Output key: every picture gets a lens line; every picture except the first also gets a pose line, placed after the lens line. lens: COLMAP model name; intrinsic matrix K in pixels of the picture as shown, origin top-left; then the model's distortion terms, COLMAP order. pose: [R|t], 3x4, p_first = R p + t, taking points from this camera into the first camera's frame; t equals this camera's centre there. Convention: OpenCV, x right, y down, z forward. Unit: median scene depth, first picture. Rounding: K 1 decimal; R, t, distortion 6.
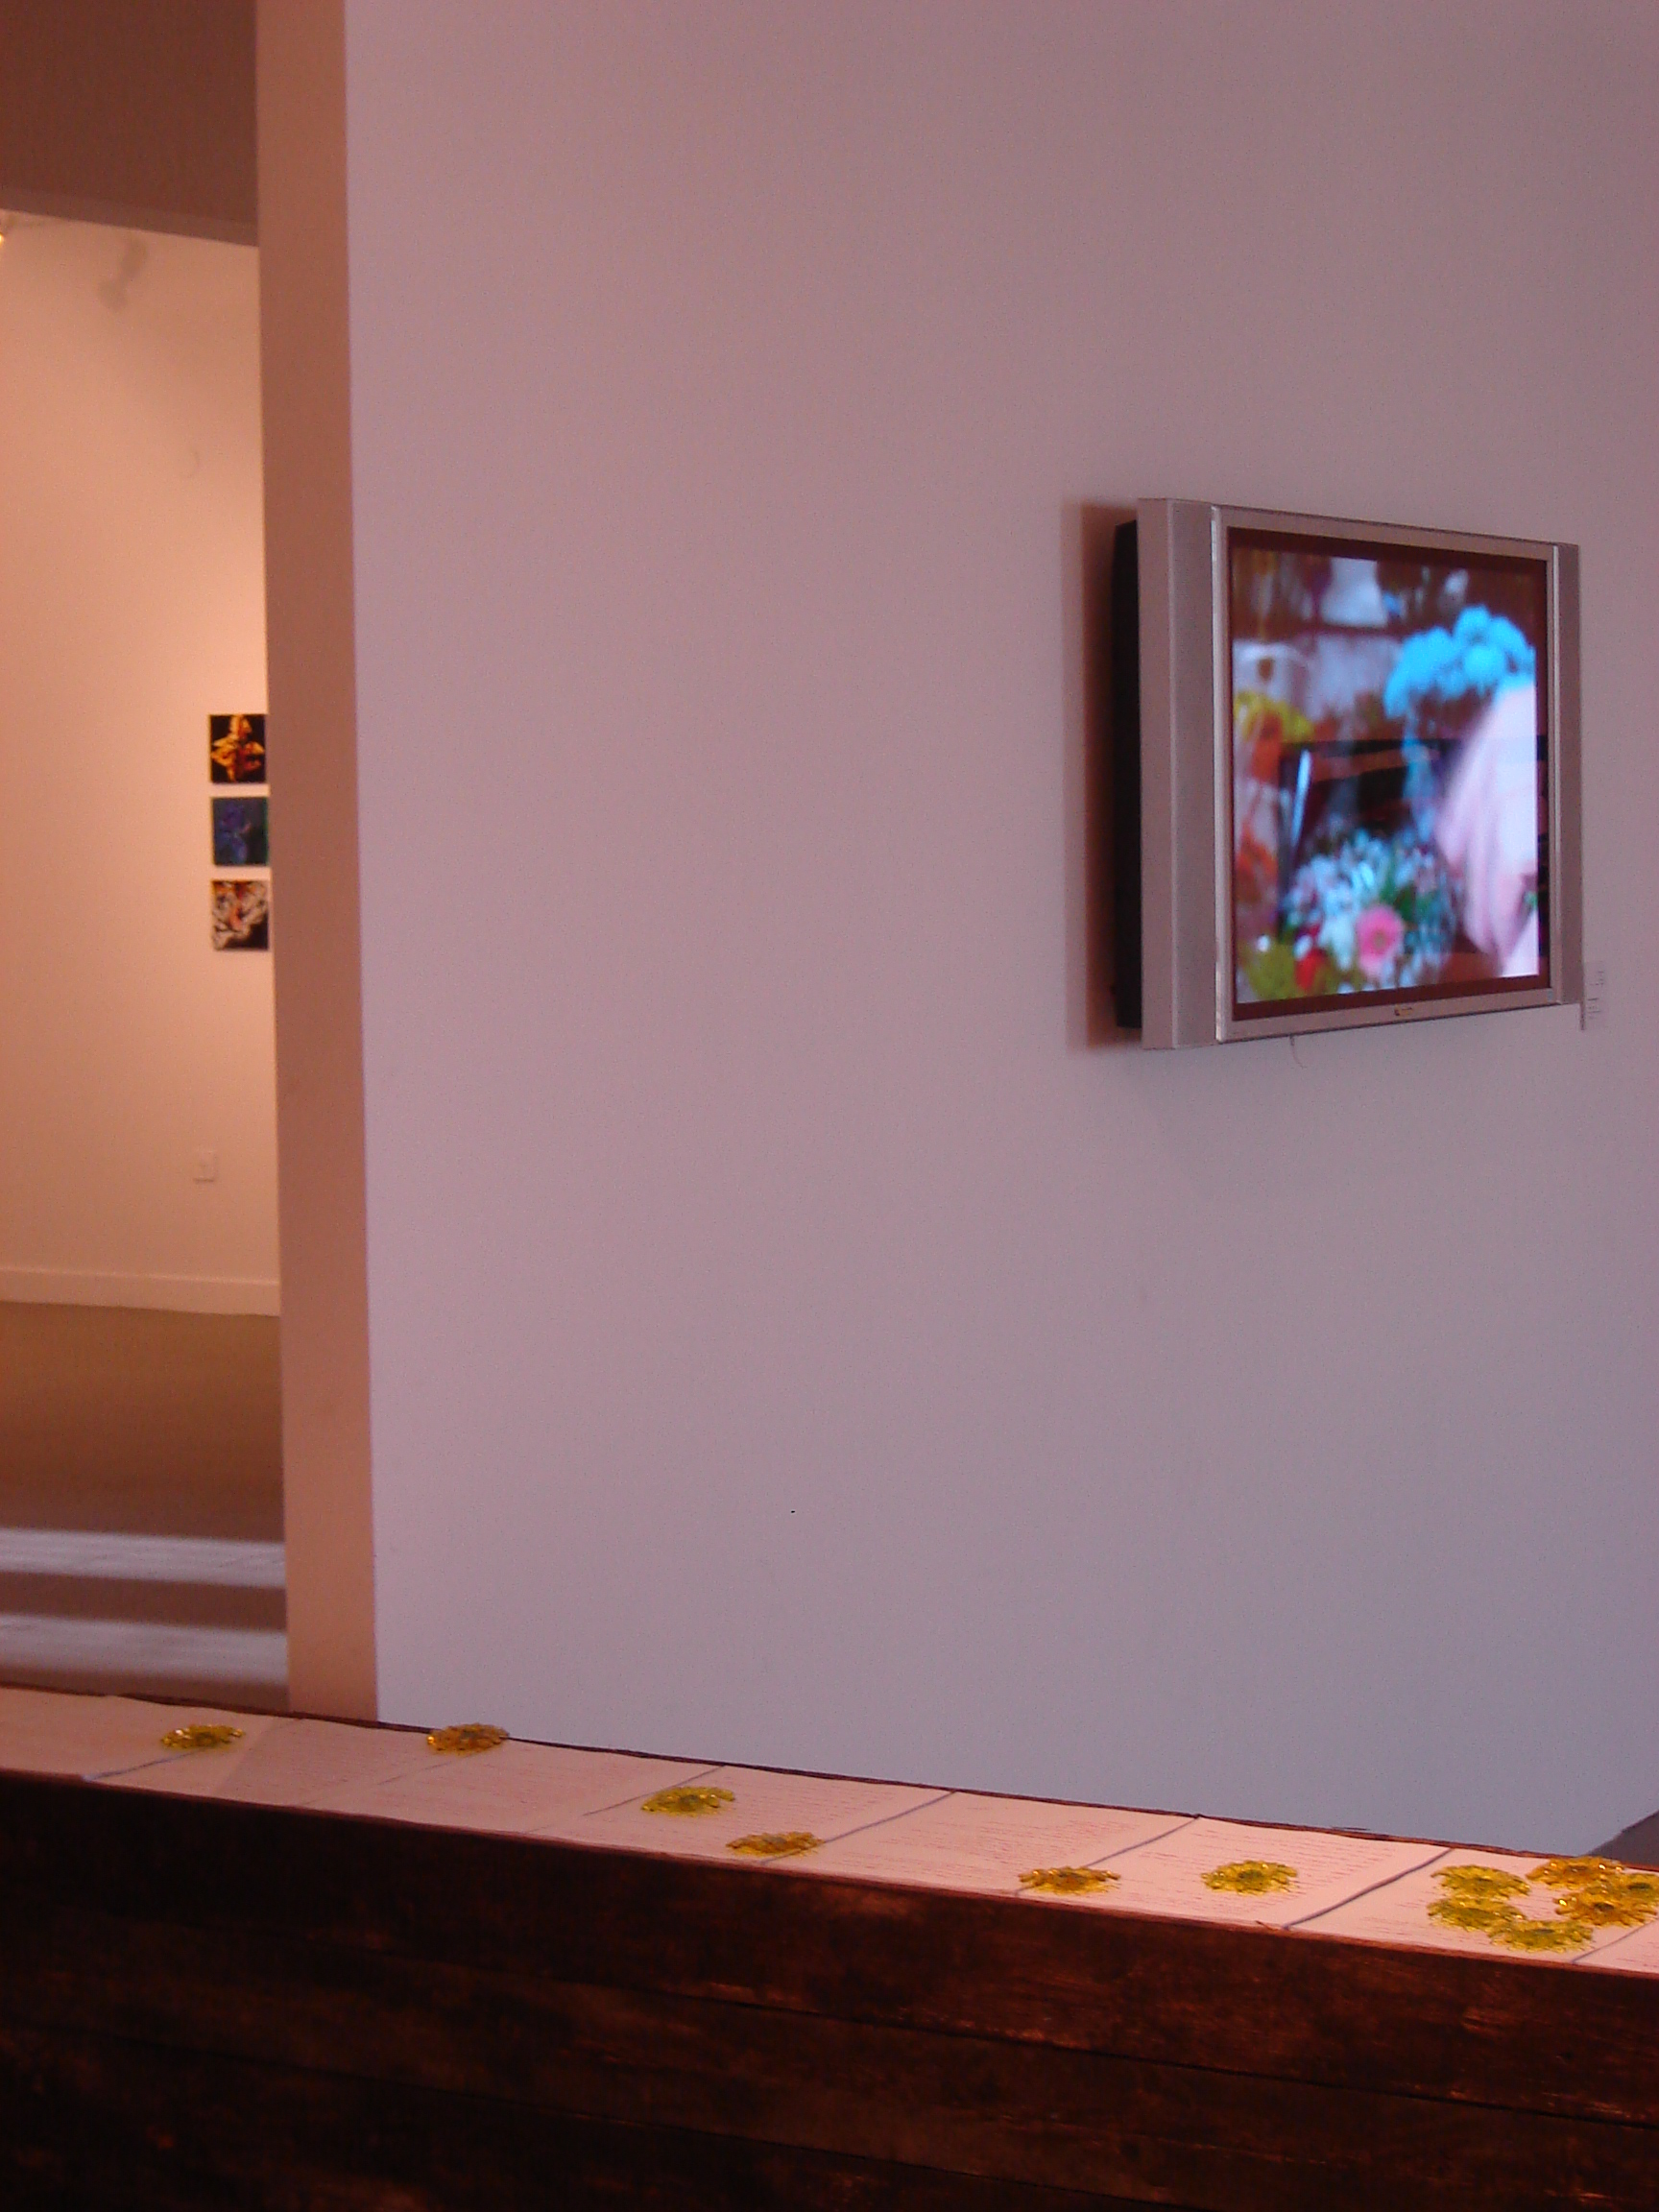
lens RADIAL K [[4606.9, 0, 829.5], [0, 4606.9, 1106.0], [0, 0, 1]] dist [-0.060106, -0.821213]
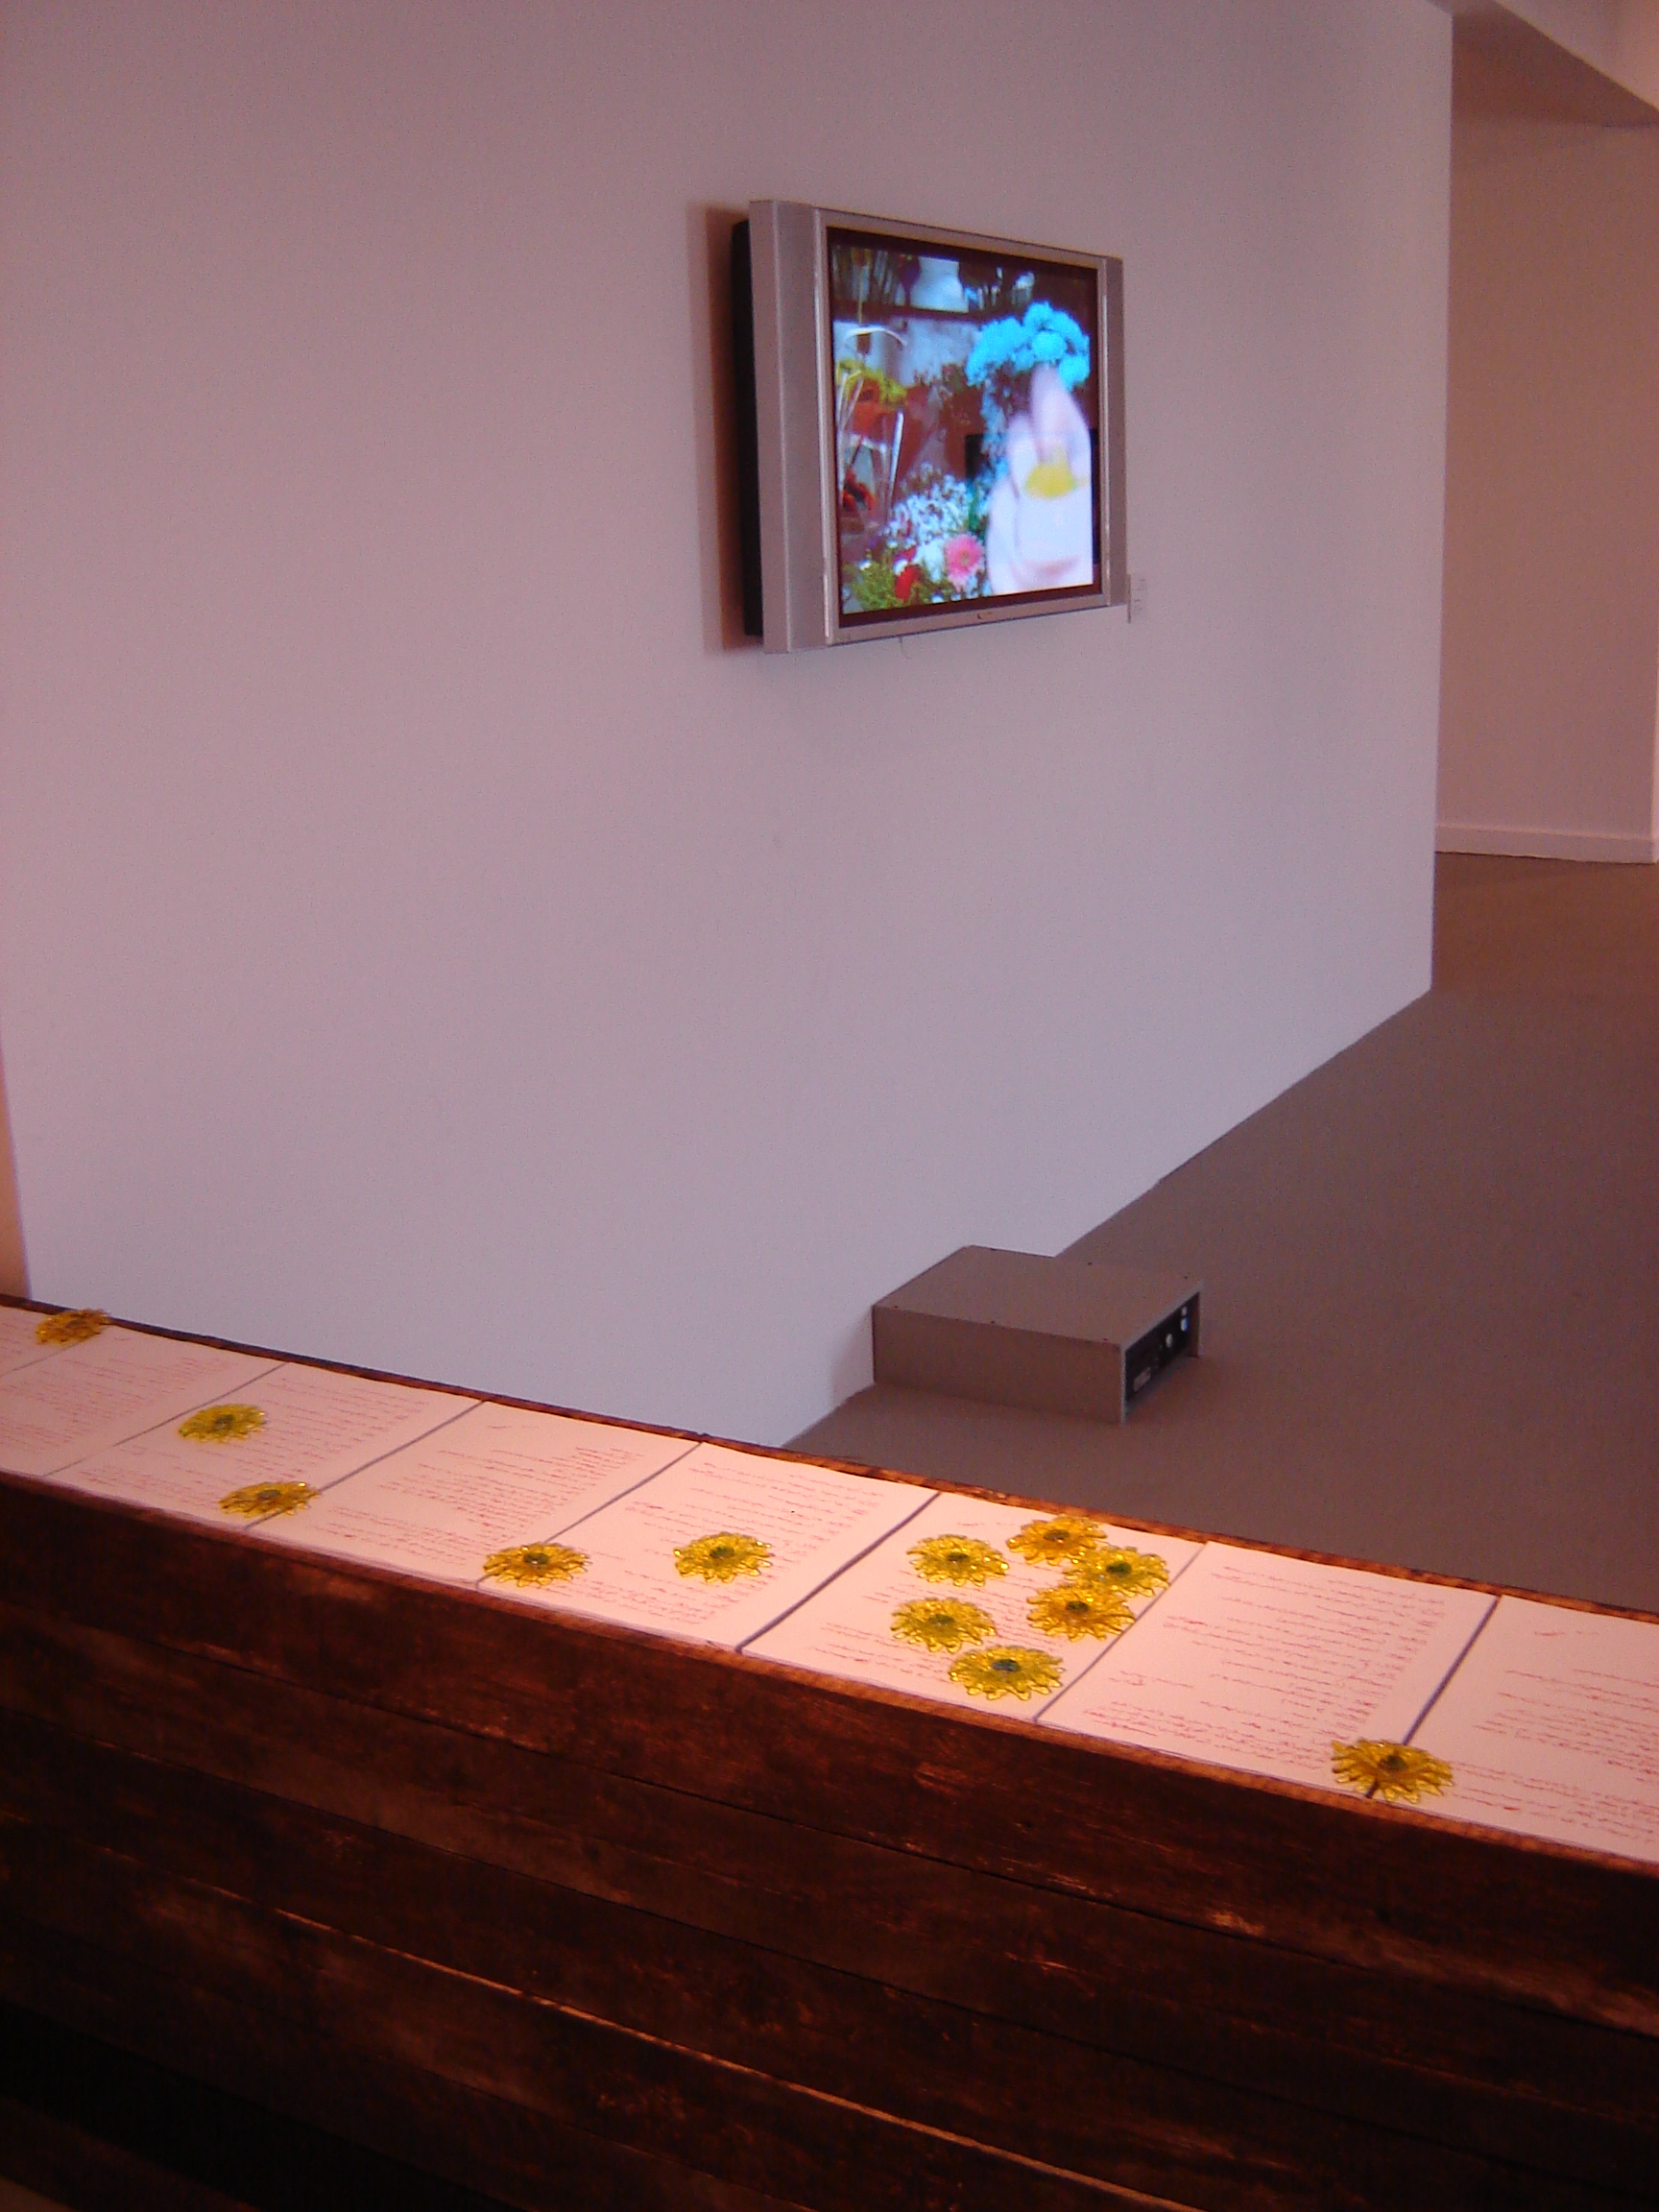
lens RADIAL K [[2448.8, 0, 829.5], [0, 2448.8, 1106.0], [0, 0, 1]] dist [-0.151850, 0.020817]
pose [[0.999470, -0.021943, 0.024044, 0.065907], [0.017089, 0.982370, 0.186165, -0.013863], [-0.027706, -0.185656, 0.982224, 0.321618]]
